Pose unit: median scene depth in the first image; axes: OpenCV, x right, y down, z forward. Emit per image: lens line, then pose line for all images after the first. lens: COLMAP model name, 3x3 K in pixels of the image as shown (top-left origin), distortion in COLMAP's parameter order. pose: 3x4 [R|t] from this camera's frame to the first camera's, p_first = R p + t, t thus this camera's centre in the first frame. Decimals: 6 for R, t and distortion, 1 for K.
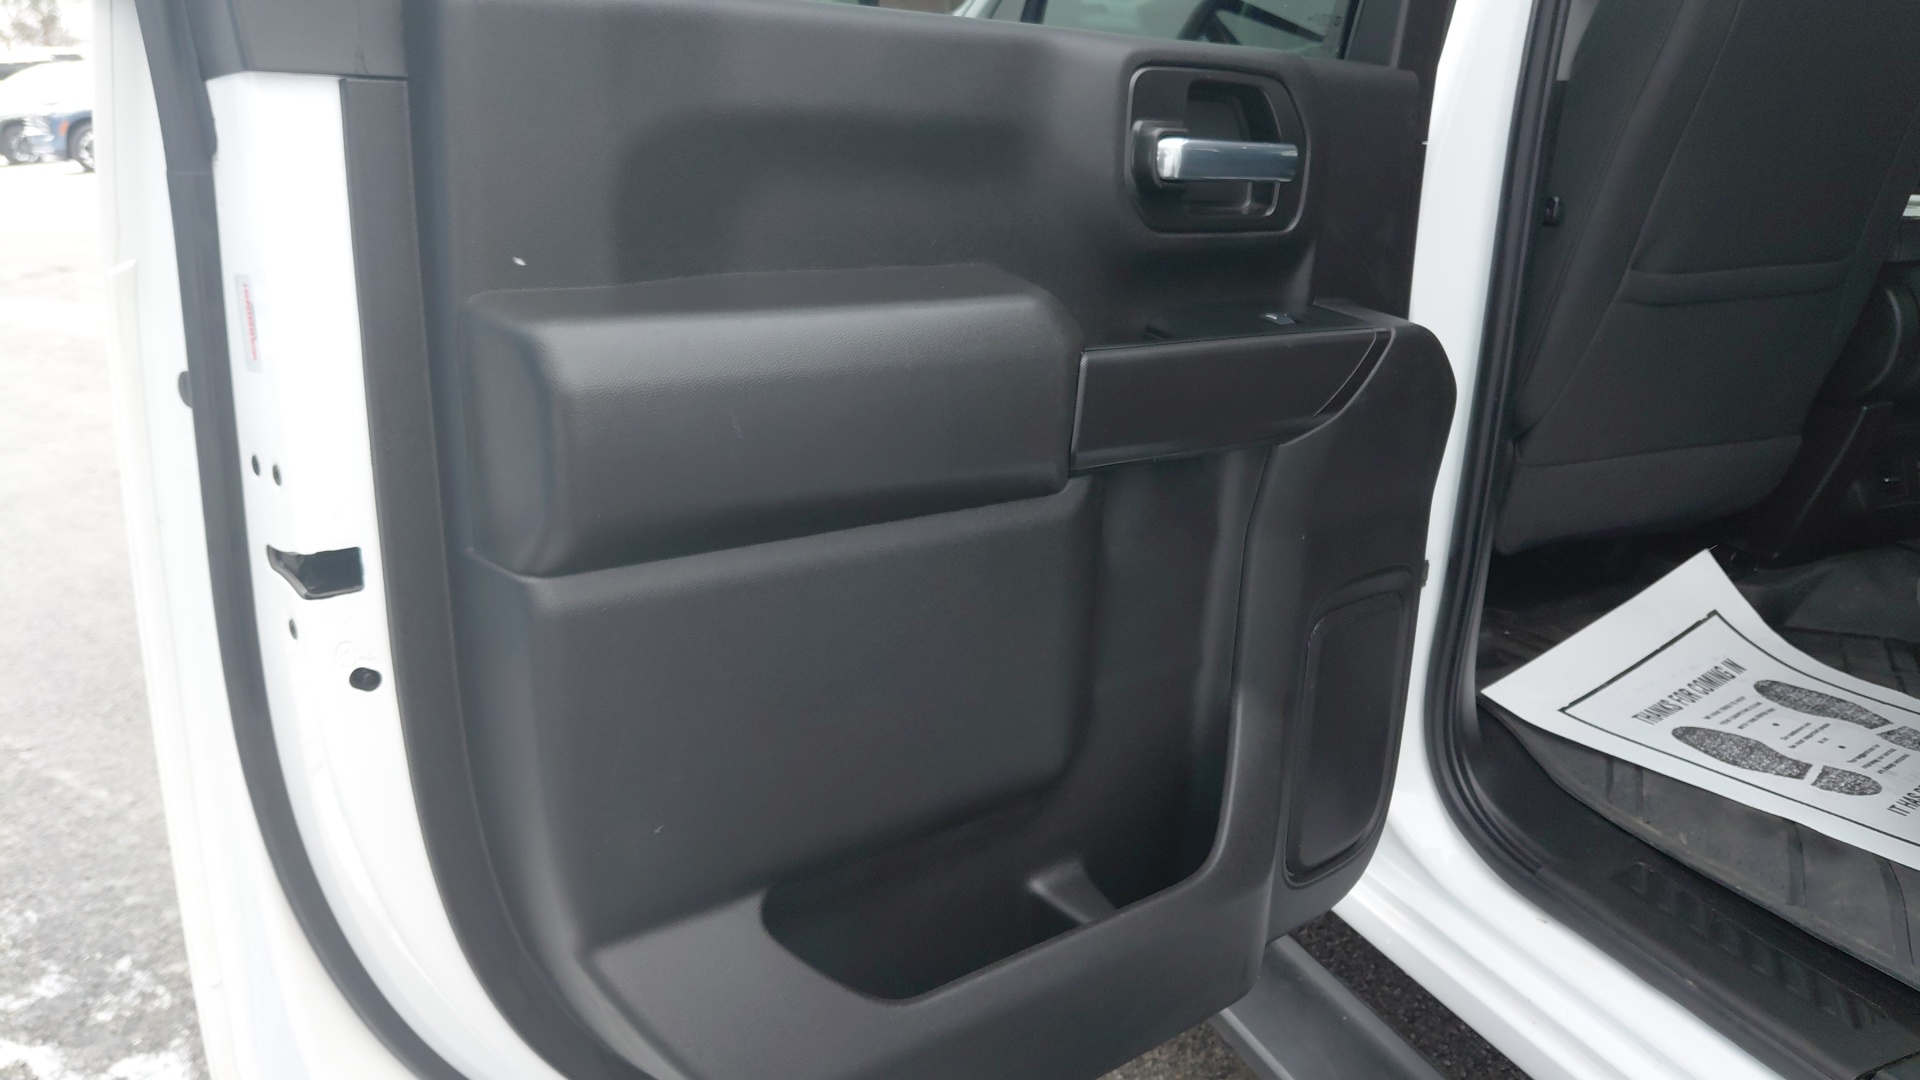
lens RADIAL K [[1435.1, 0, 967.4], [0, 1435.1, 552.5], [0, 0, 1]] dist [0.043882, -0.084465]
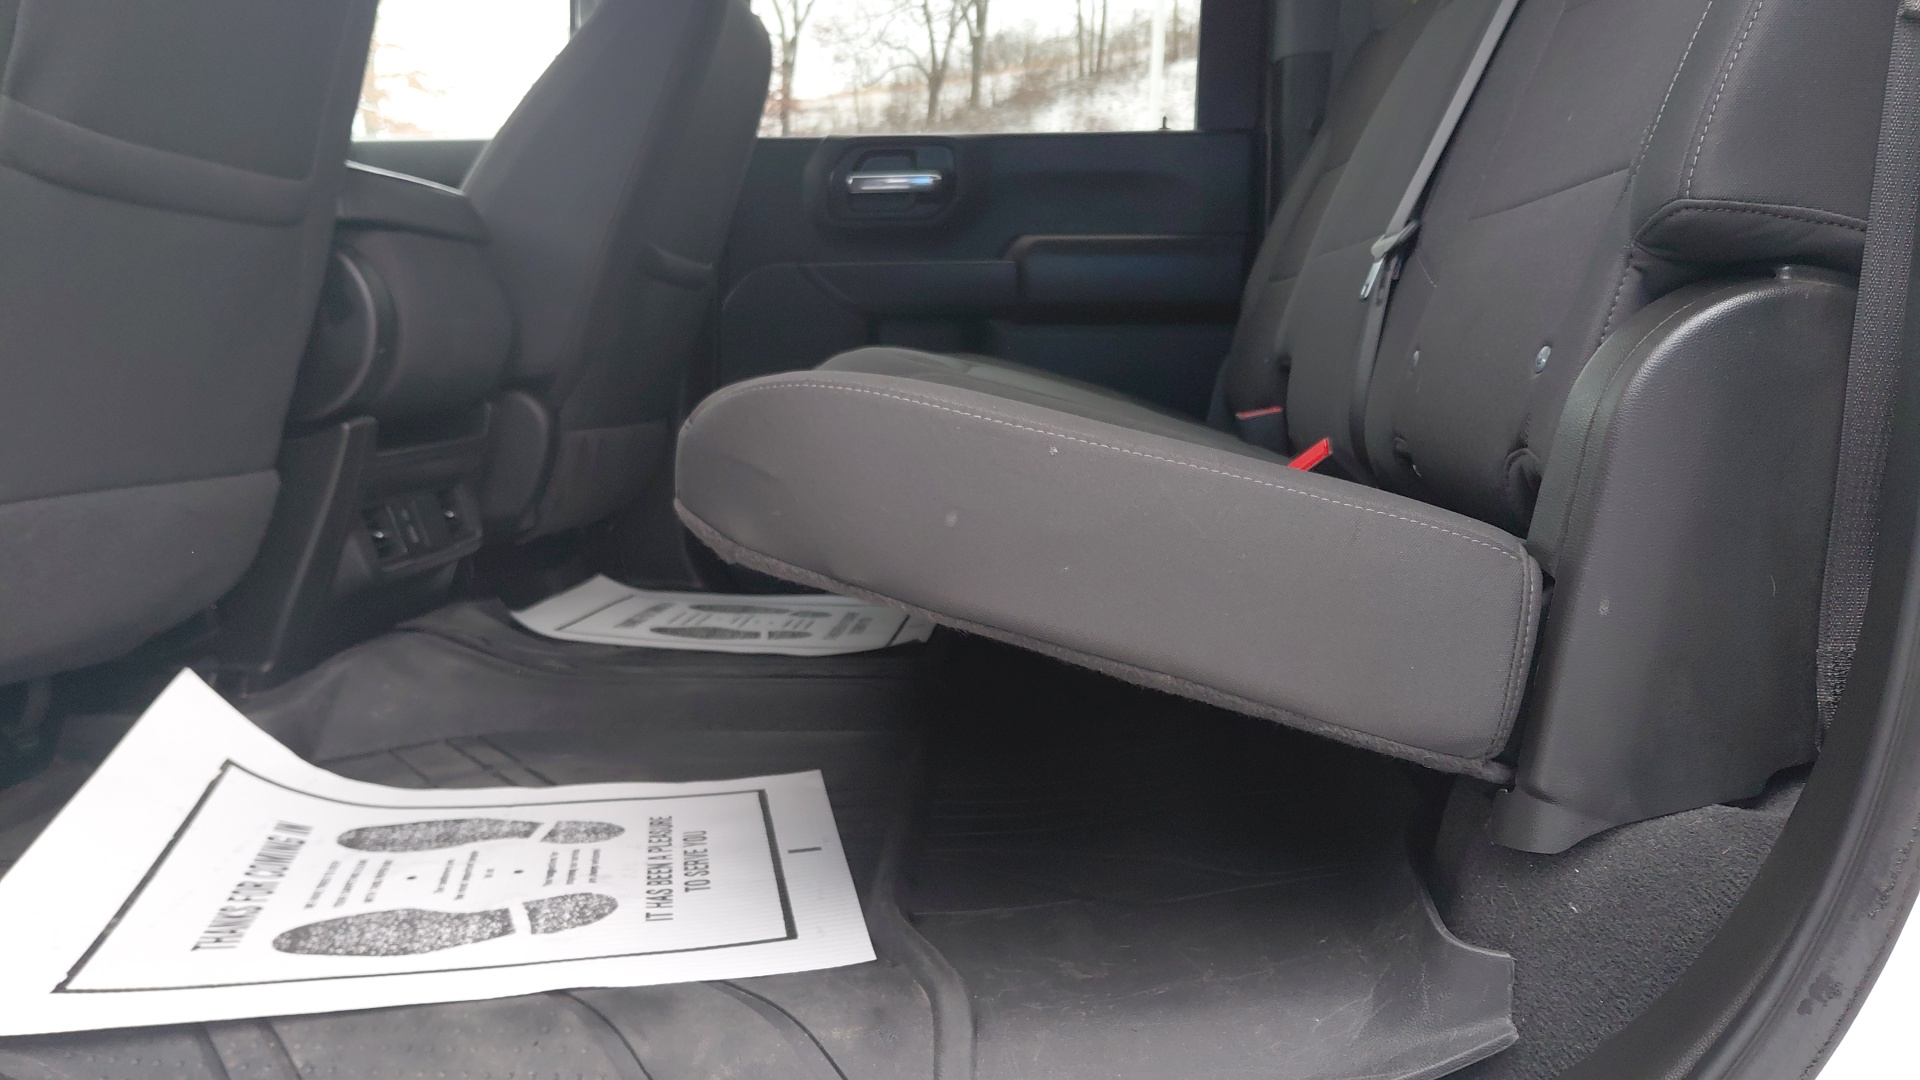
lens RADIAL K [[1435.1, 0, 956.4], [0, 1435.1, 555.2], [0, 0, 1]] dist [0.043882, -0.084465]
pose [[0.424828, -0.106155, 0.899028, 0.110443], [0.276585, 0.960835, -0.017244, 0.059016], [-0.861987, 0.255983, 0.437551, 0.471619]]
